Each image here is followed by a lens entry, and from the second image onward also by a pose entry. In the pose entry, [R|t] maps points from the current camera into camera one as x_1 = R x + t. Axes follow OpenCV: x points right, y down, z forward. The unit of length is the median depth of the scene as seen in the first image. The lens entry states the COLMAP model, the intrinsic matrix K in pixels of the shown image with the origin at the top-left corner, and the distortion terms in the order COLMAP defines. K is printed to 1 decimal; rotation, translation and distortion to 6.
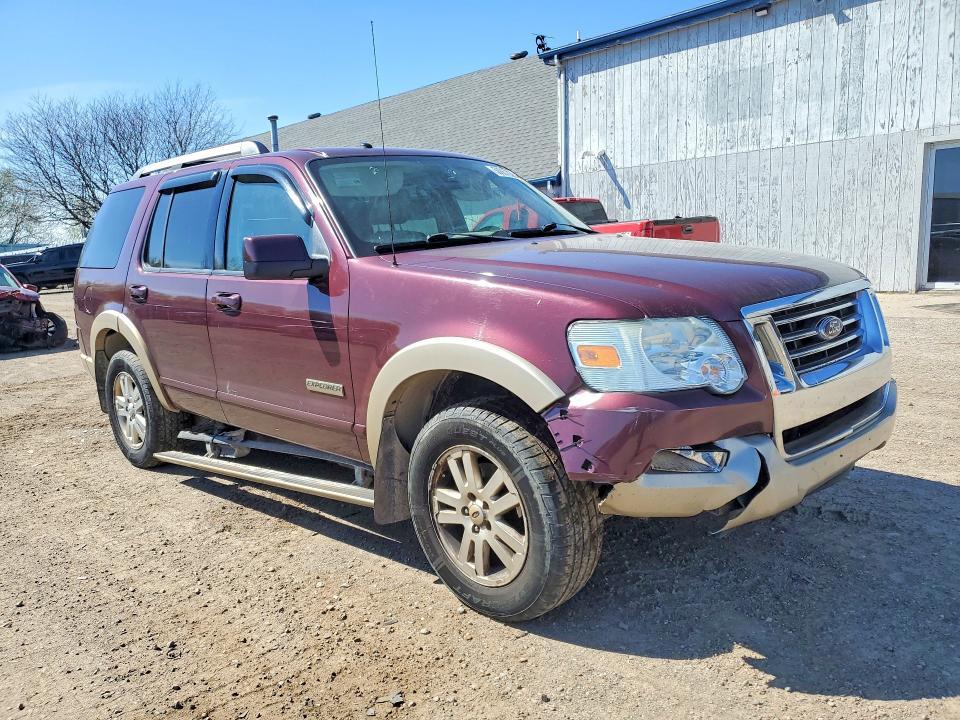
lens RADIAL K [[745.0, 0, 476.3], [0, 745.0, 367.9], [0, 0, 1]] dist [0.010451, -0.007559]
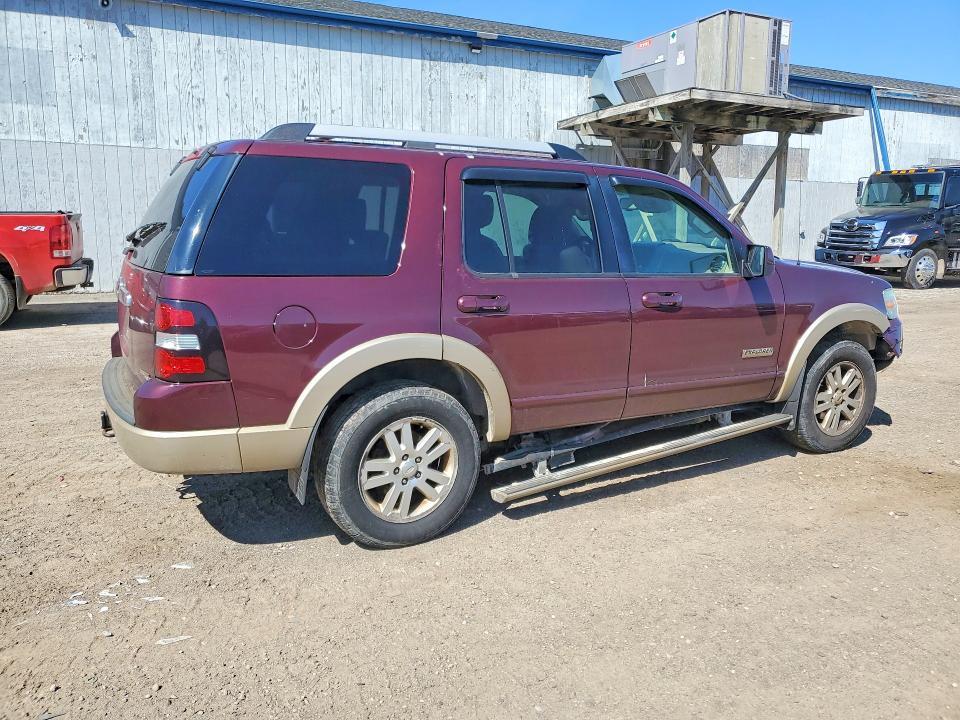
lens RADIAL K [[745.0, 0, 475.7], [0, 745.0, 354.3], [0, 0, 1]] dist [0.010451, -0.007559]
pose [[0.272070, -0.112543, 0.955674, -0.455567], [0.129497, 0.988385, 0.079529, -0.041071], [-0.953524, 0.102120, 0.283484, 0.294863]]
